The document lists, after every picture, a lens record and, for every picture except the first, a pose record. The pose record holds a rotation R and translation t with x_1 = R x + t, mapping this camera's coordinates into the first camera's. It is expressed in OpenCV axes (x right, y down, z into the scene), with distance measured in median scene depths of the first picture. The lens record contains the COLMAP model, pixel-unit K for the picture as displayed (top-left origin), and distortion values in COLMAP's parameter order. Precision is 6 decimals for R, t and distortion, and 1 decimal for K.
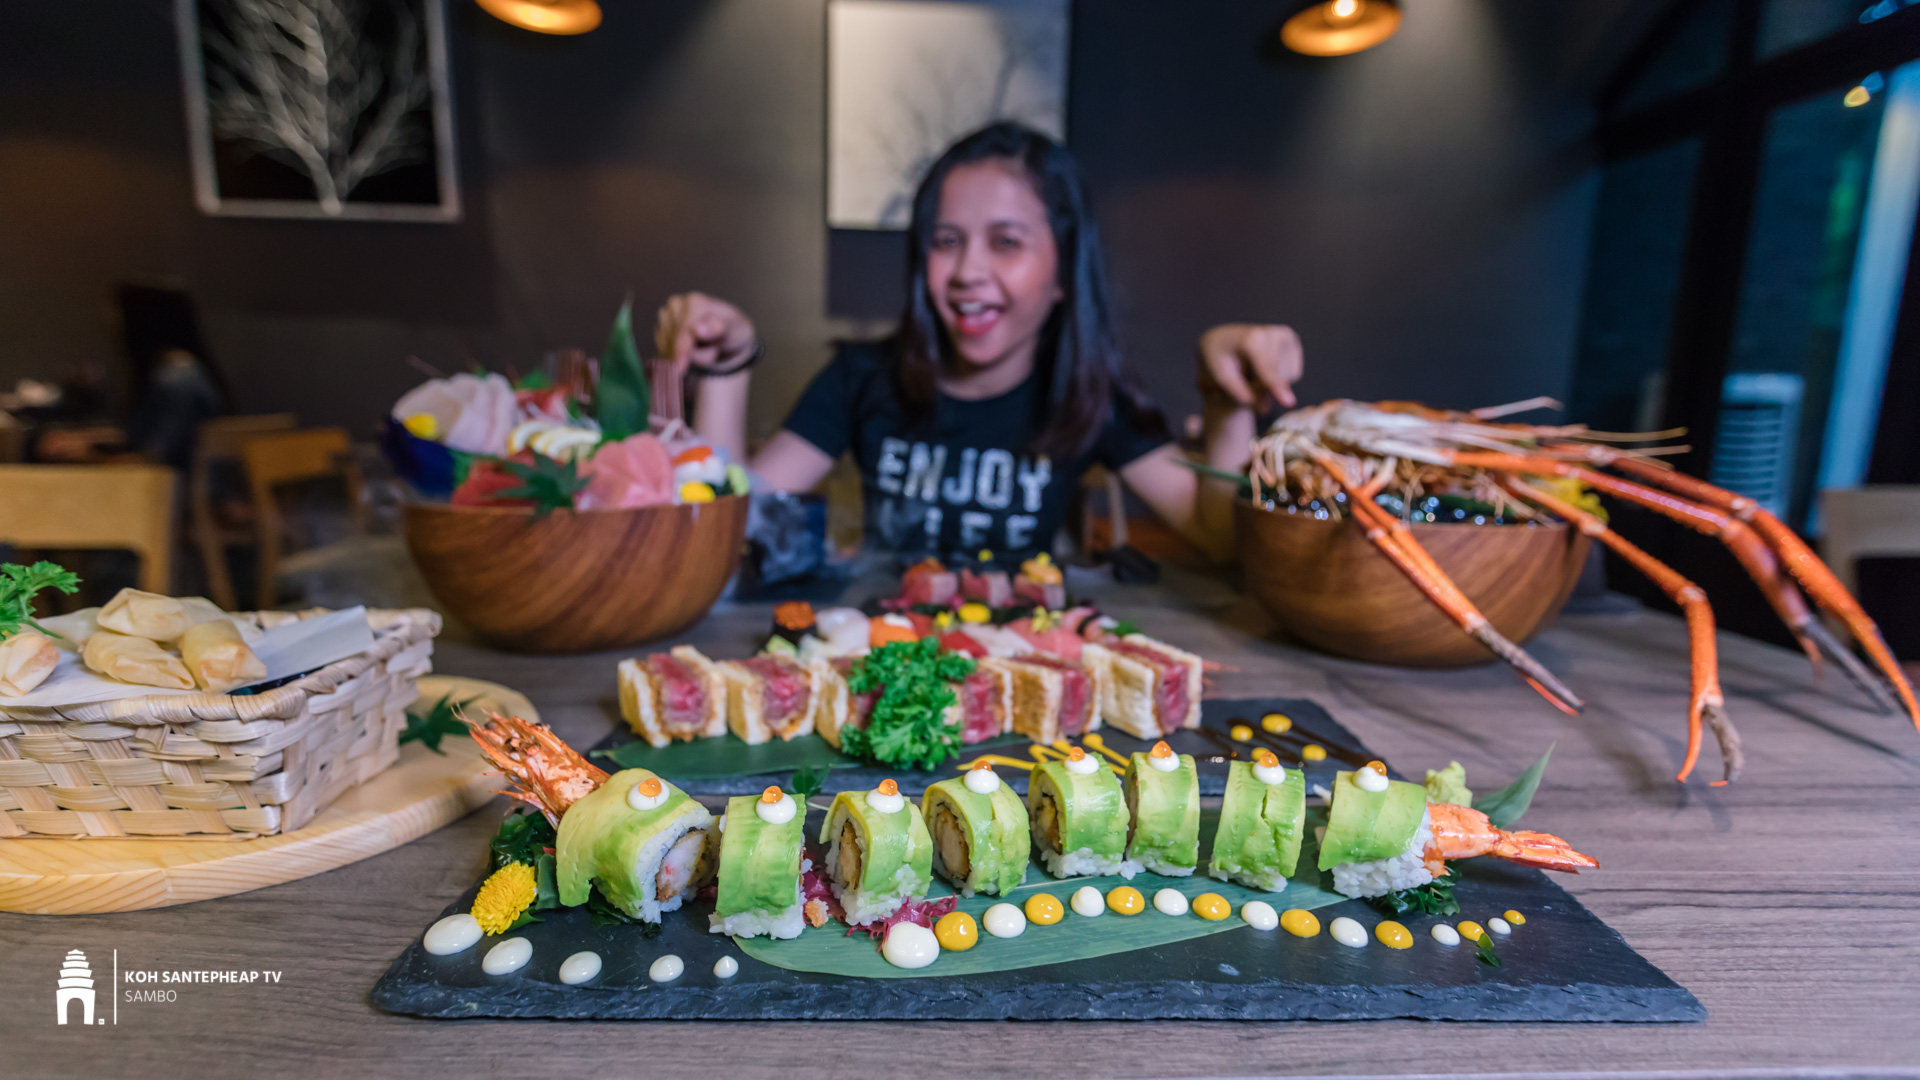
lens RADIAL K [[846.7, 0, 947.2], [0, 846.7, 538.0], [0, 0, 1]] dist [0.000872, -0.000570]
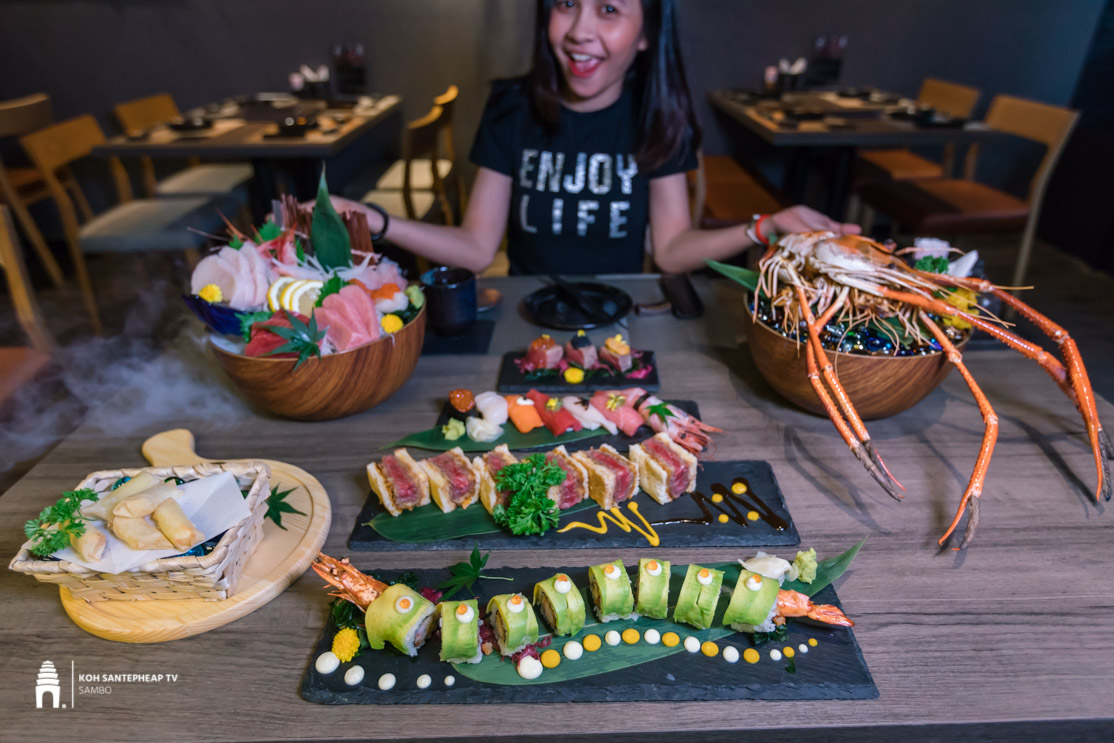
lens RADIAL K [[655.3, 0, 557.0], [0, 655.3, 371.5], [0, 0, 1]] dist [-0.003194, 0.001062]
pose [[0.998978, -0.025481, -0.037331, 0.101062], [0.037211, 0.932487, 0.359282, -0.775371], [0.025656, -0.360304, 0.932482, -0.297602]]
